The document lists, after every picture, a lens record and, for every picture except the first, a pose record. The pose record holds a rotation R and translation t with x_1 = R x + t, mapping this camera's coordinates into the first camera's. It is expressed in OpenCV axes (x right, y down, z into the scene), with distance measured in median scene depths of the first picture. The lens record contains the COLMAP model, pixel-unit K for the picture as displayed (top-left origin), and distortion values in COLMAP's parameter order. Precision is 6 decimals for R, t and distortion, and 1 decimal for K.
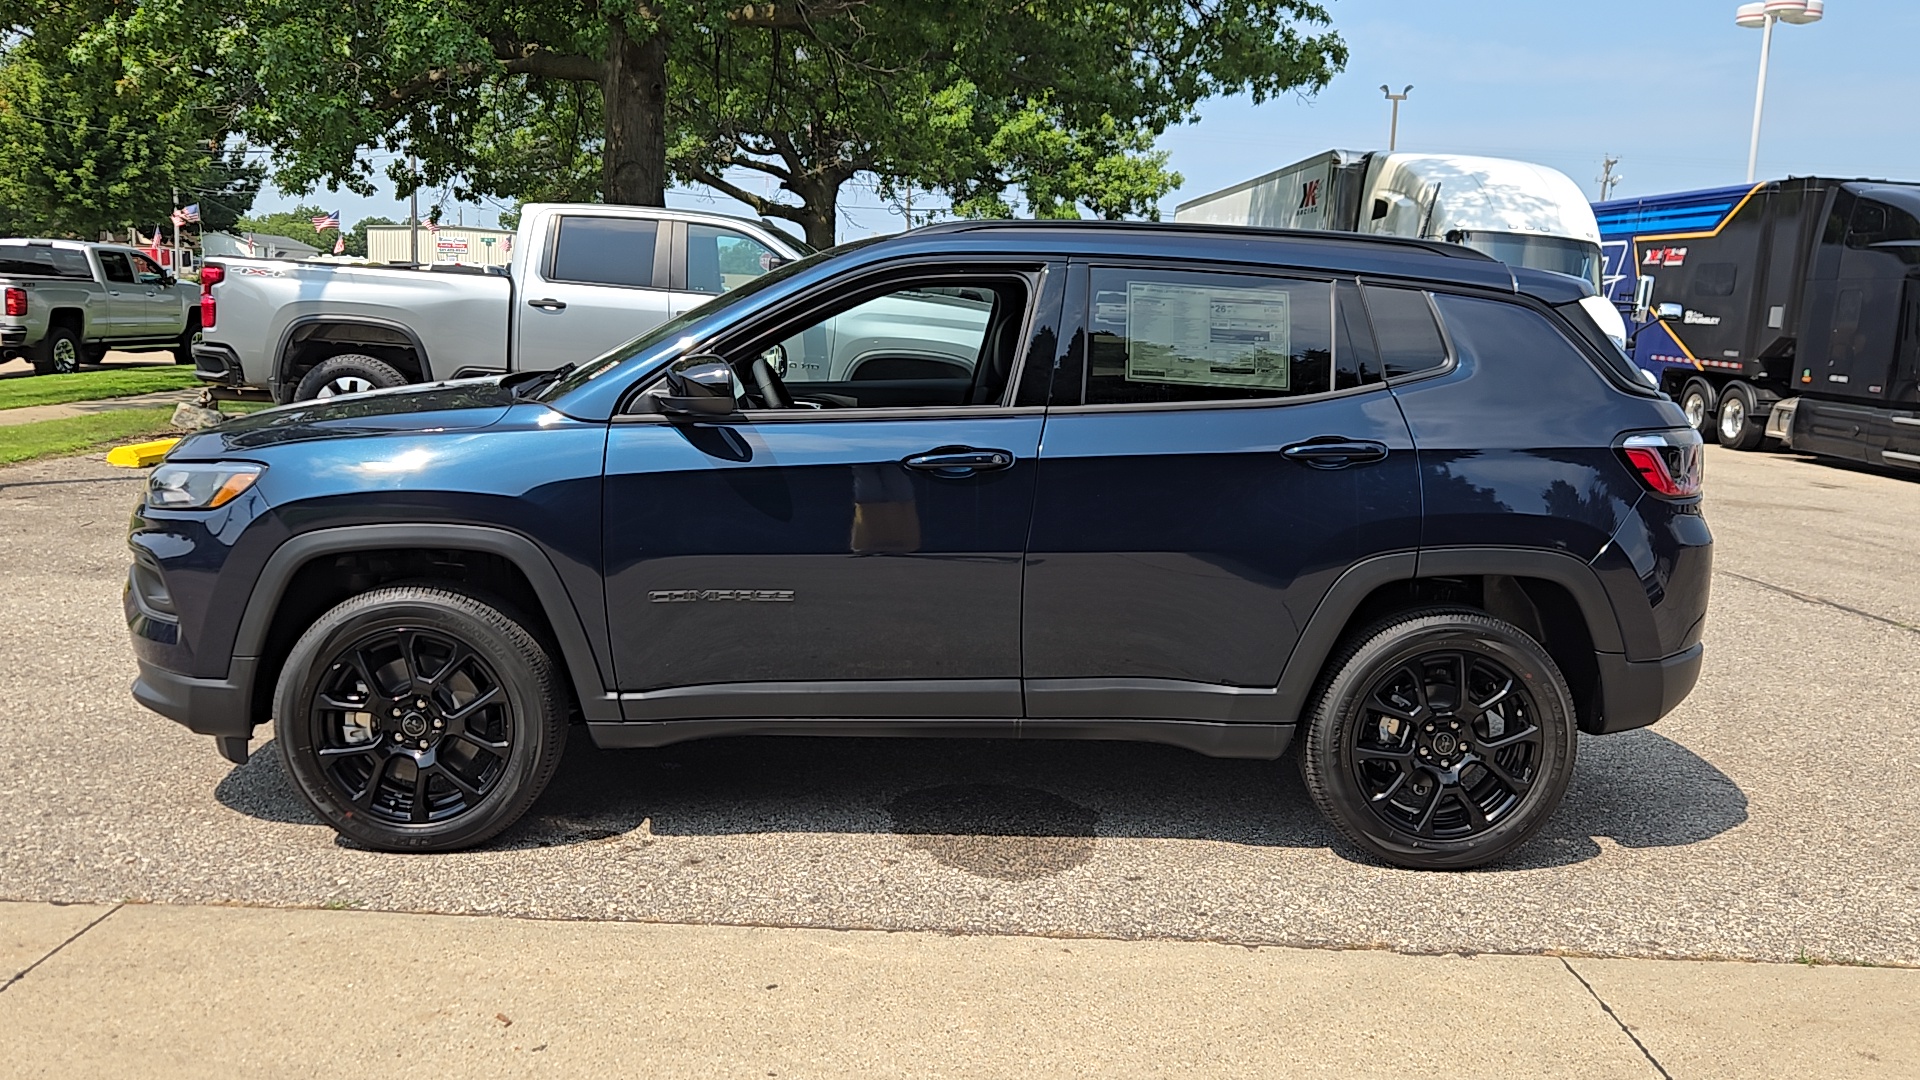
lens RADIAL K [[1612.3, 0, 952.7], [0, 1612.3, 531.0], [0, 0, 1]] dist [0.011465, -0.006903]
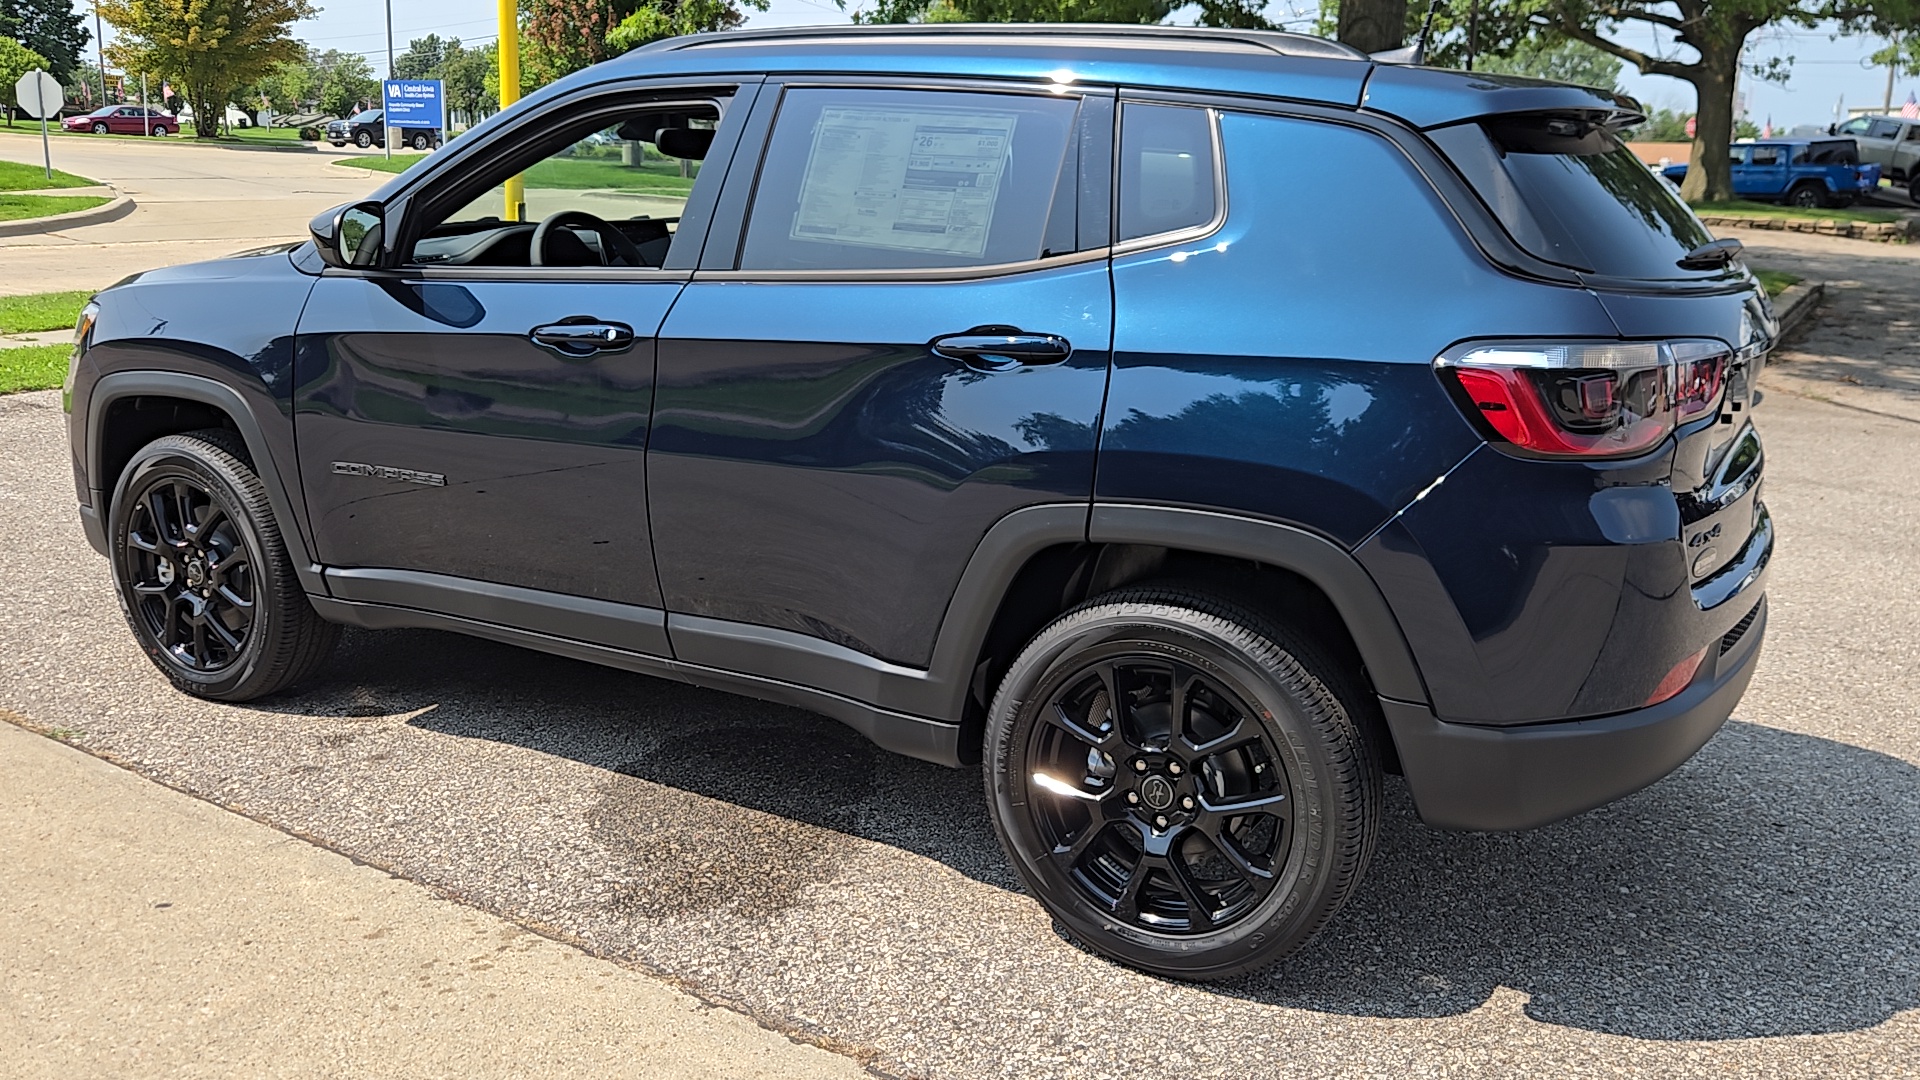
lens RADIAL K [[1612.3, 0, 952.7], [0, 1612.3, 531.0], [0, 0, 1]] dist [0.011465, -0.006903]
pose [[0.841757, 0.110950, -0.528333, 0.577917], [-0.071748, 0.992963, 0.094211, -0.033913], [0.535068, -0.041396, 0.843794, 0.392645]]
